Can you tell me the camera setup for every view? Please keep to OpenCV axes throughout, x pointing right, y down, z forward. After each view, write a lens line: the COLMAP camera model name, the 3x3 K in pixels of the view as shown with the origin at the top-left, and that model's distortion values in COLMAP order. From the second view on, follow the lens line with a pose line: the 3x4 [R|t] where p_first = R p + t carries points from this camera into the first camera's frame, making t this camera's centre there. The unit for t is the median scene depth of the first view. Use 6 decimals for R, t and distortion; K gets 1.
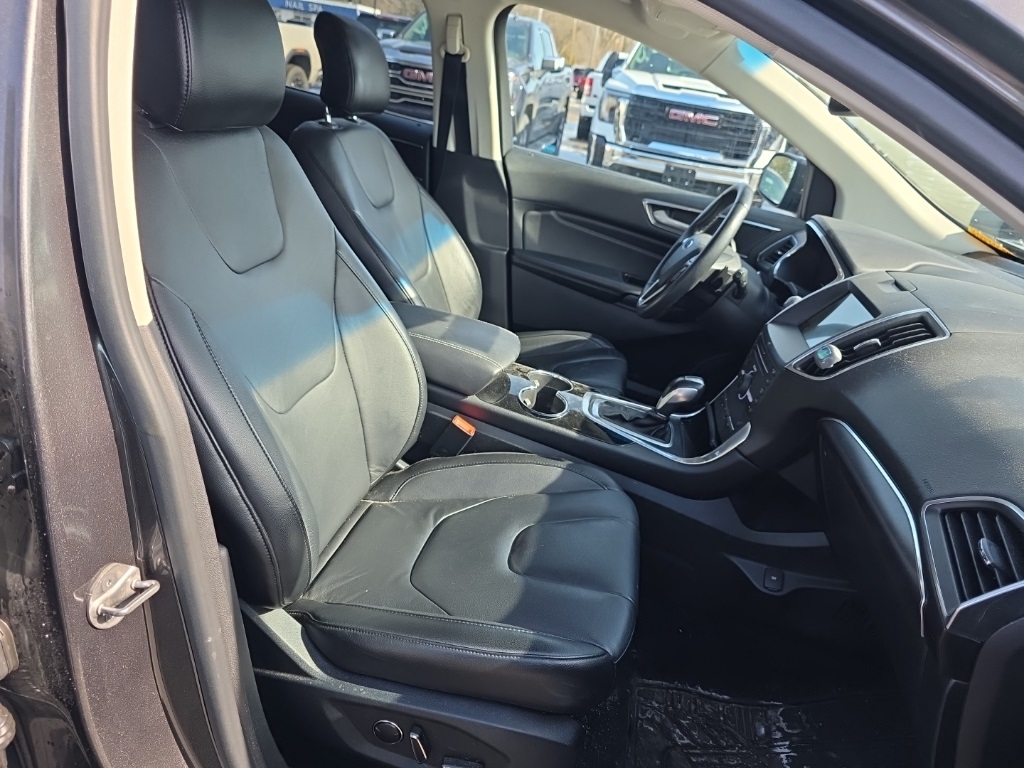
lens RADIAL K [[696.2, 0, 516.0], [0, 696.2, 371.6], [0, 0, 1]] dist [0.063952, -0.060096]
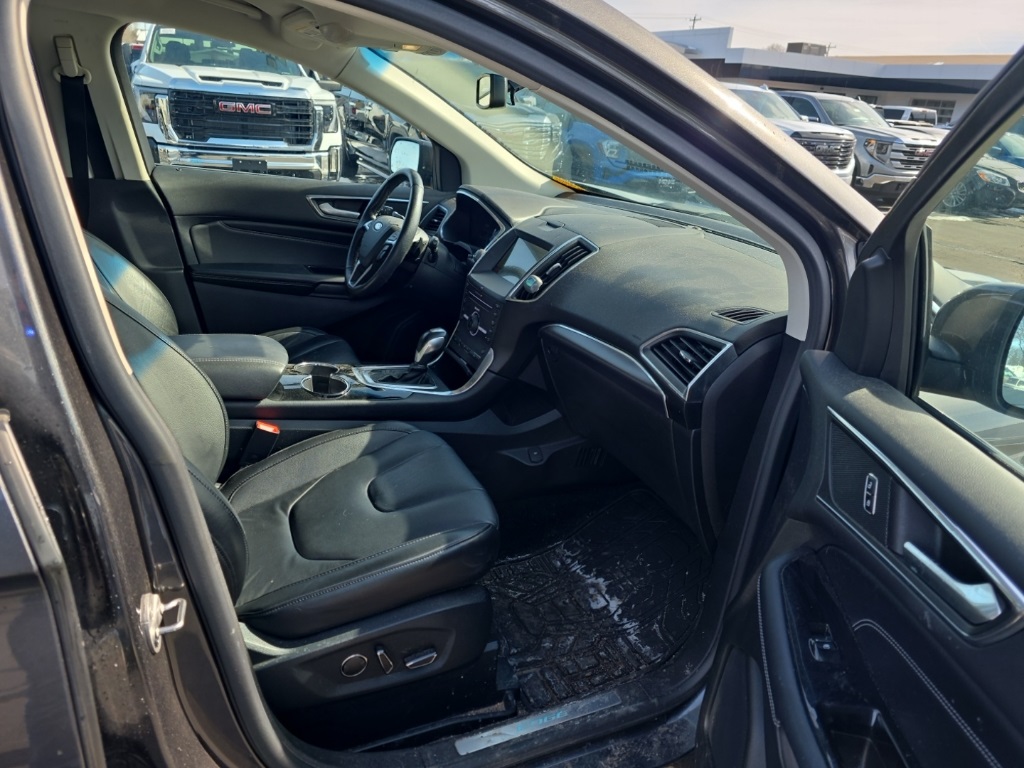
lens RADIAL K [[699.9, 0, 526.0], [0, 699.9, 380.4], [0, 0, 1]] dist [0.058474, -0.051760]
pose [[0.802032, -0.304141, 0.514046, -0.194977], [0.286869, 0.951029, 0.115104, -0.001475], [-0.523881, 0.055147, 0.850004, -0.092773]]
